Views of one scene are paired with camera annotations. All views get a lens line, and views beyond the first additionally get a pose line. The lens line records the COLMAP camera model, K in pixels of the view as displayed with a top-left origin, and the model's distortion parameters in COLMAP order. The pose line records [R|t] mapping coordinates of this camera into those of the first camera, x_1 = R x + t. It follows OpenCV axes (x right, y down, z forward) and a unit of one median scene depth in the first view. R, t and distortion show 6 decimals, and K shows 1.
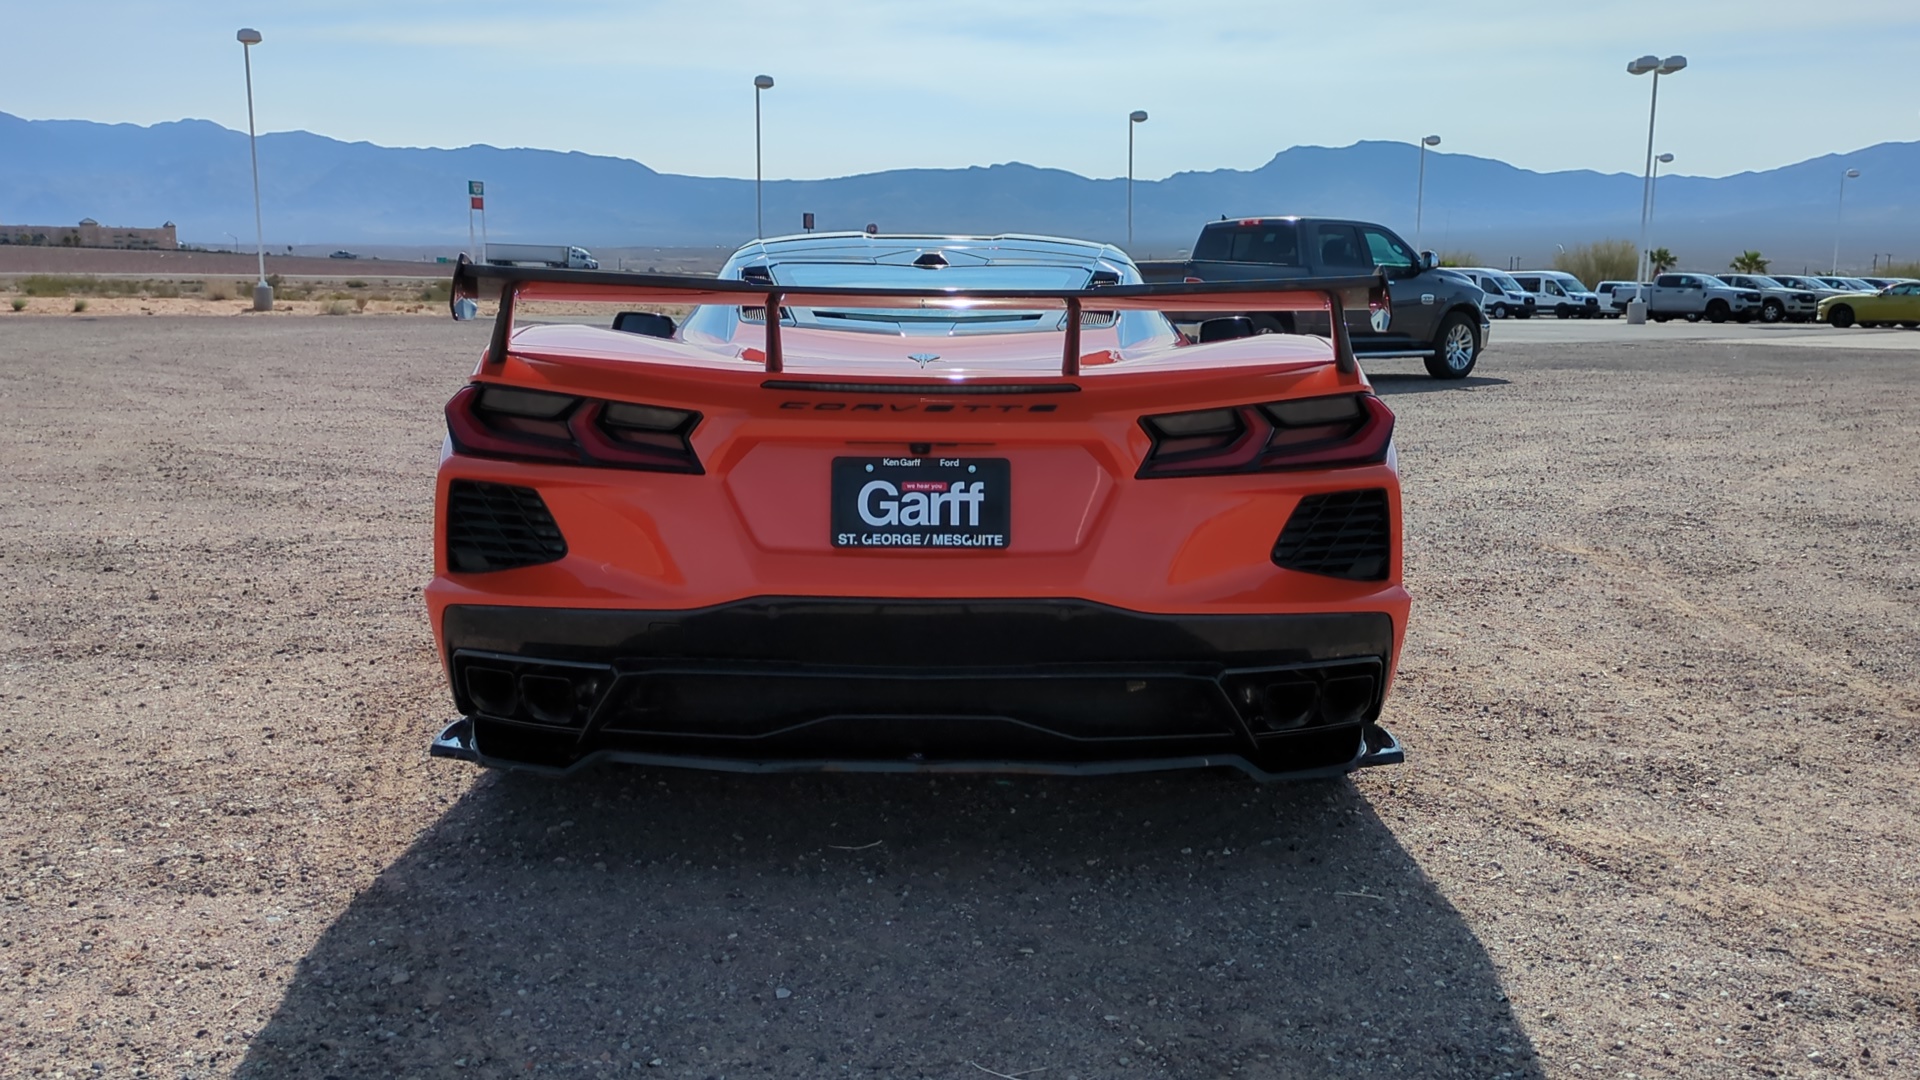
lens RADIAL K [[1640.4, 0, 973.6], [0, 1640.4, 550.9], [0, 0, 1]] dist [0.071595, -0.096647]
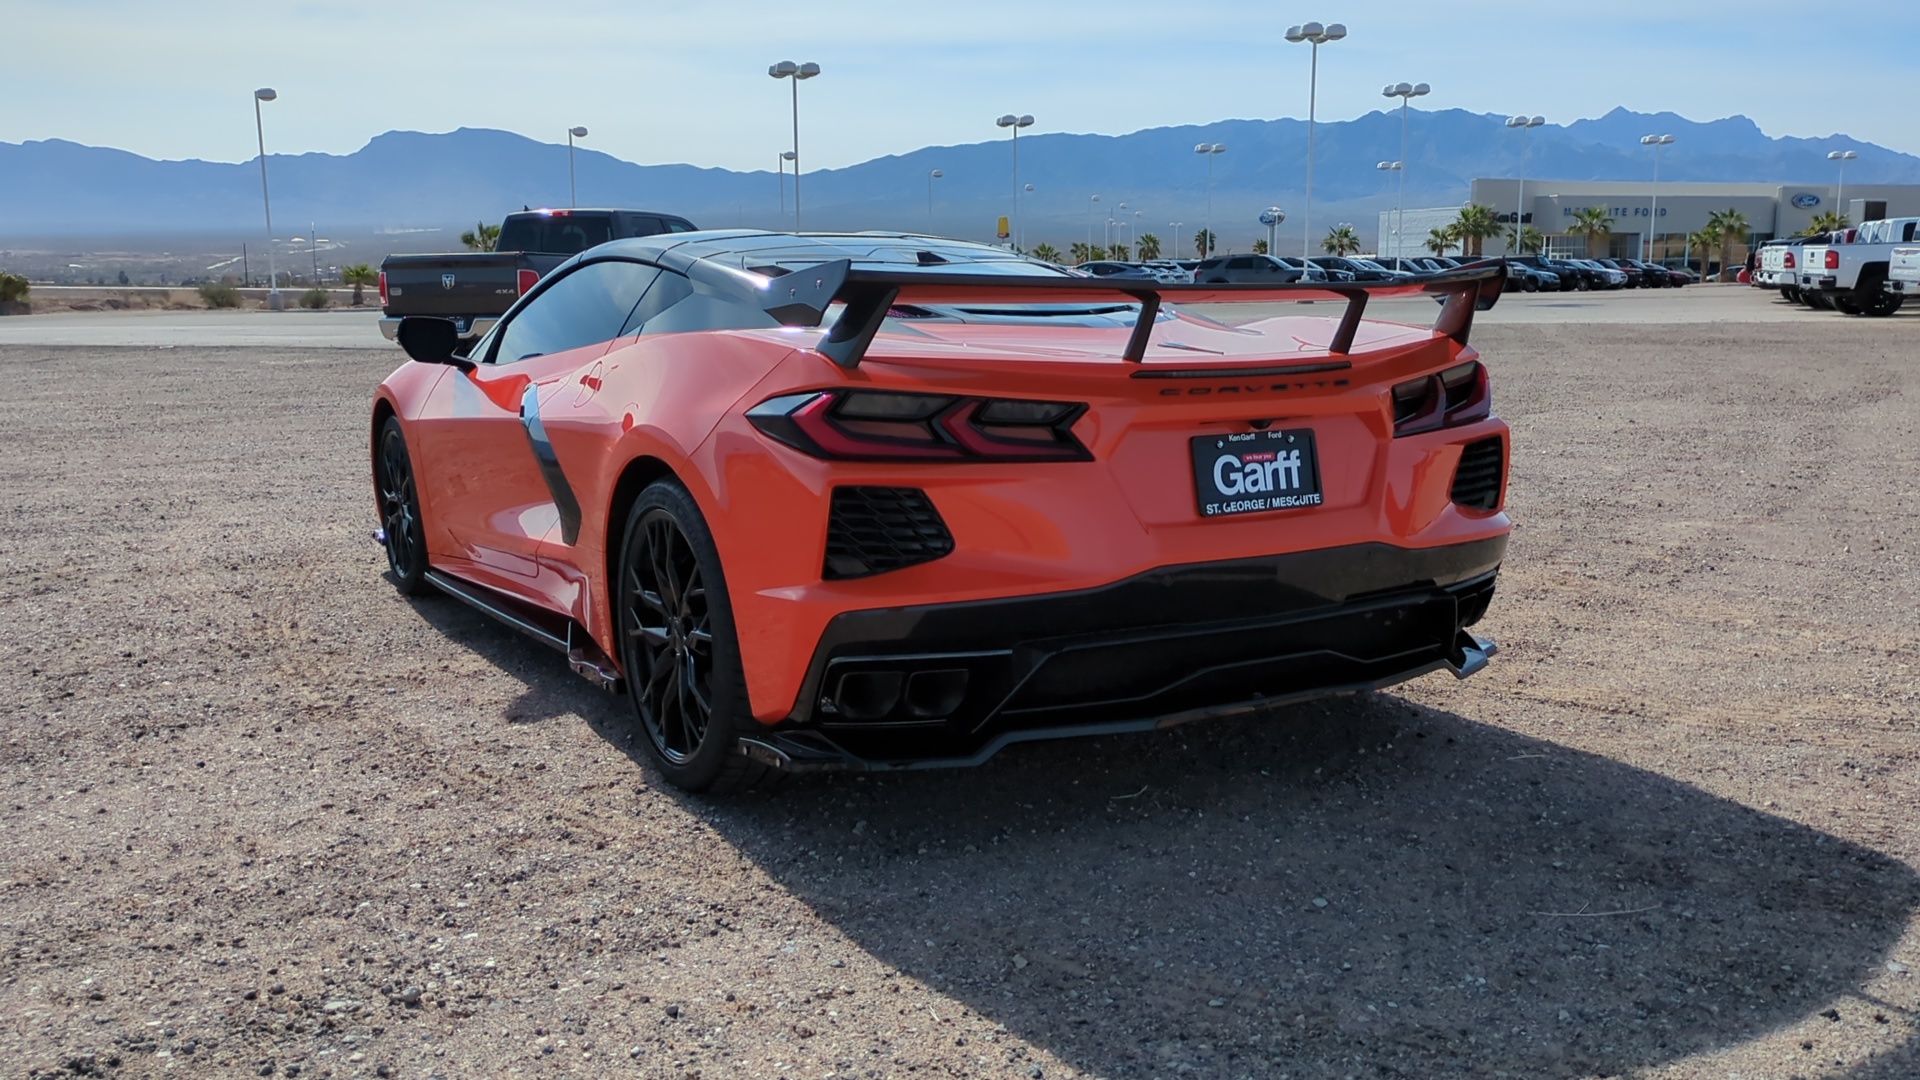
lens RADIAL K [[1656.9, 0, 980.7], [0, 1656.9, 538.7], [0, 0, 1]] dist [0.042565, -0.050489]
pose [[0.870851, -0.095192, 0.482242, -0.757118], [0.096904, 0.995063, 0.021426, -0.026363], [-0.481901, 0.028072, 0.875776, 0.087999]]
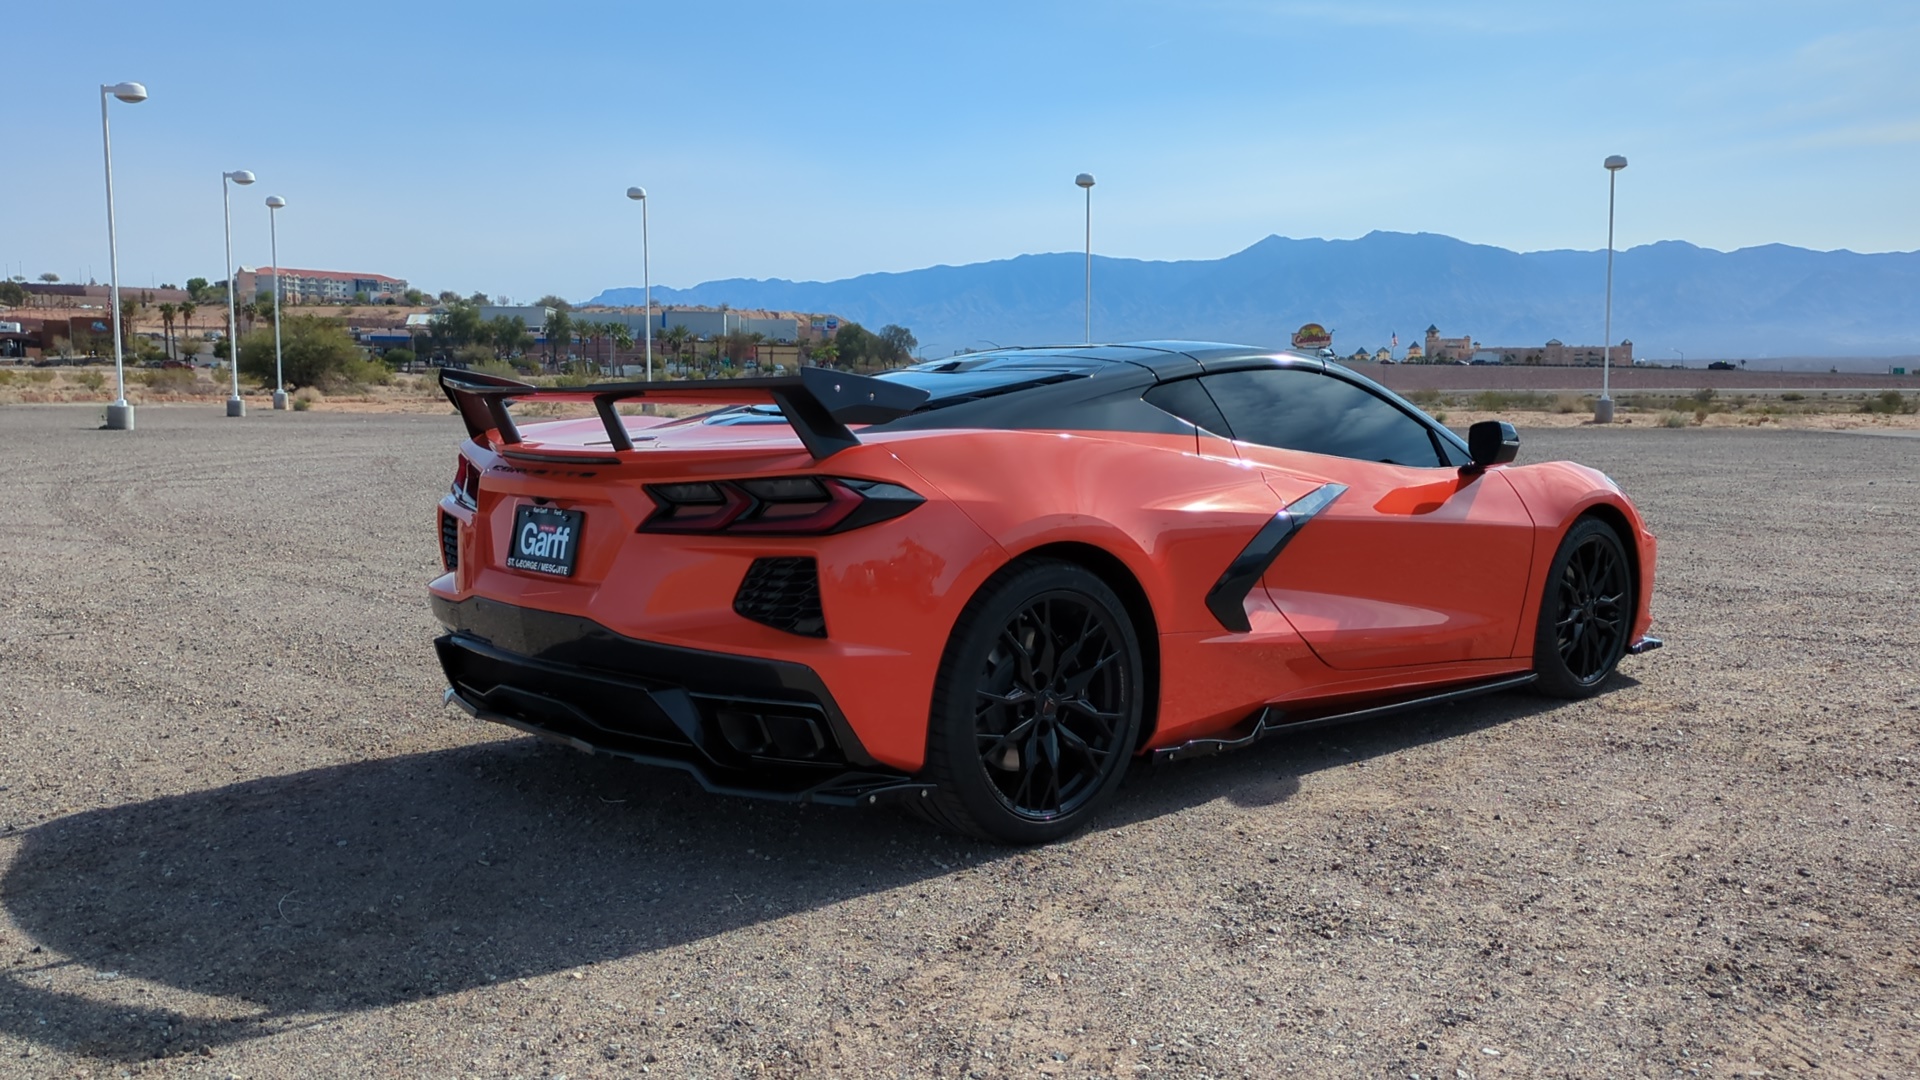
lens RADIAL K [[1640.4, 0, 973.6], [0, 1640.4, 550.9], [0, 0, 1]] dist [0.071595, -0.096647]
pose [[0.683052, 0.065280, -0.727446, 1.231516], [-0.114349, 0.993273, -0.018235, -0.036321], [0.721362, 0.095638, 0.685922, 0.305760]]
